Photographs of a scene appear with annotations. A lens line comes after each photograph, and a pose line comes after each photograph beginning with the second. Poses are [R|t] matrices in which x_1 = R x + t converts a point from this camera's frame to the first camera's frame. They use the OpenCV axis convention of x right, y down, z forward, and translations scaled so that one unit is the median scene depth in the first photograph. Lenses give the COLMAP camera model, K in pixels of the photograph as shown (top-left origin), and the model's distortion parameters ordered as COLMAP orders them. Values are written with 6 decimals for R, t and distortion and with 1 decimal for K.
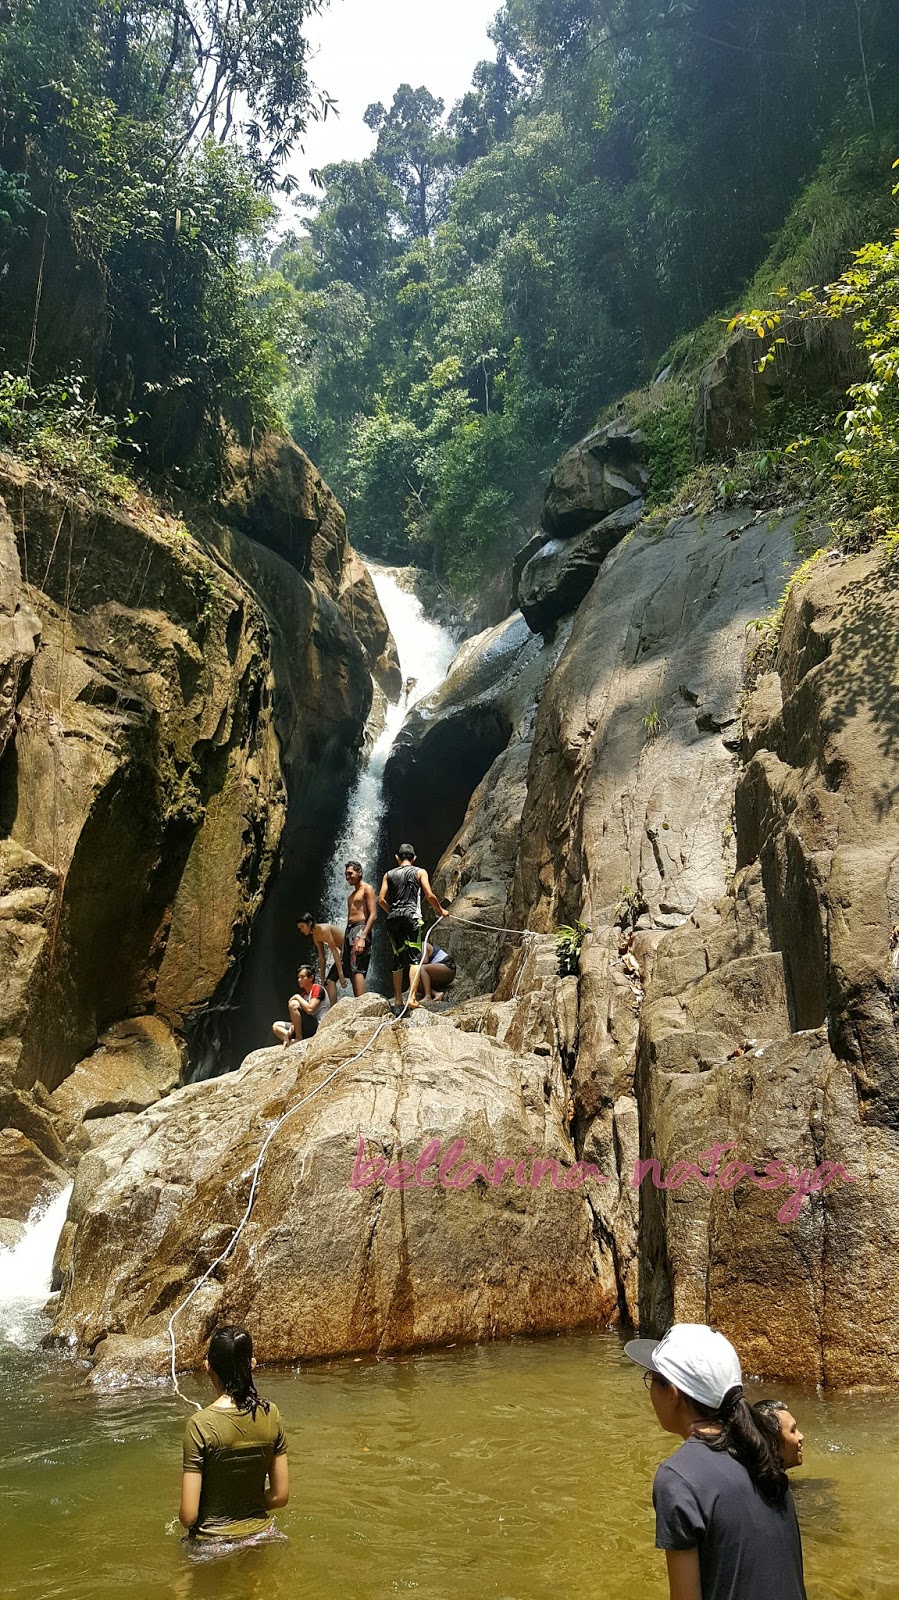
lens RADIAL K [[1192.5, 0, 412.5], [0, 1192.5, 800.9], [0, 0, 1]] dist [0.077283, -0.003547]
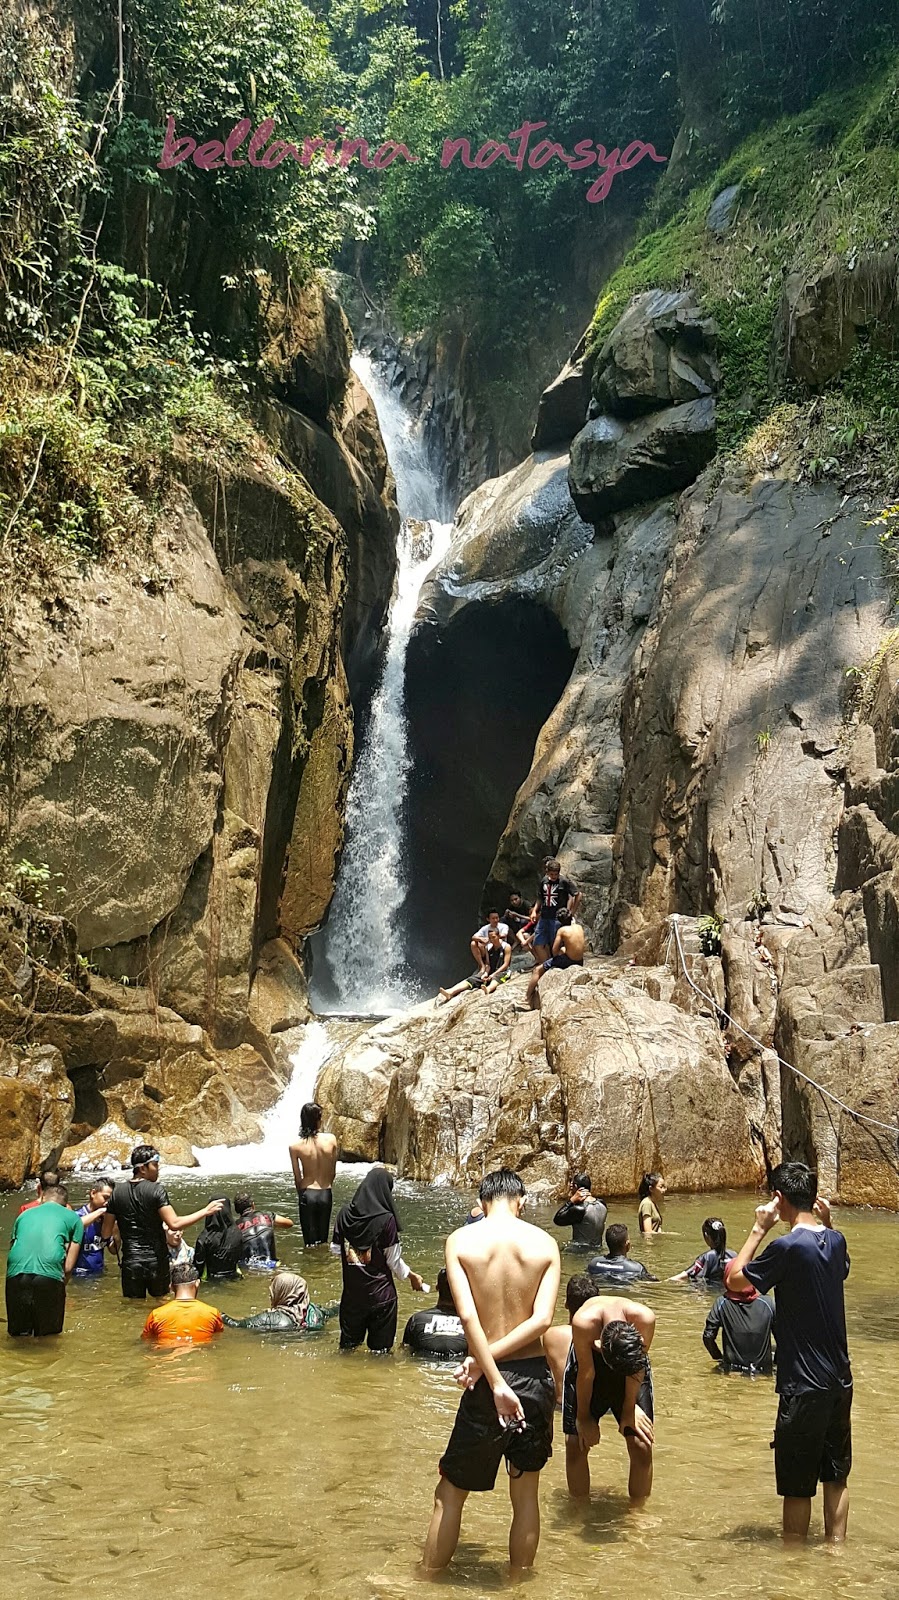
lens RADIAL K [[1567.3, 0, 408.6], [0, 1567.3, 774.5], [0, 0, 1]] dist [0.087405, 0.004191]
pose [[0.997338, 0.032335, 0.065353, -0.328318], [-0.039955, 0.992106, 0.118871, -0.250235], [-0.060993, -0.121165, 0.990757, -0.720906]]
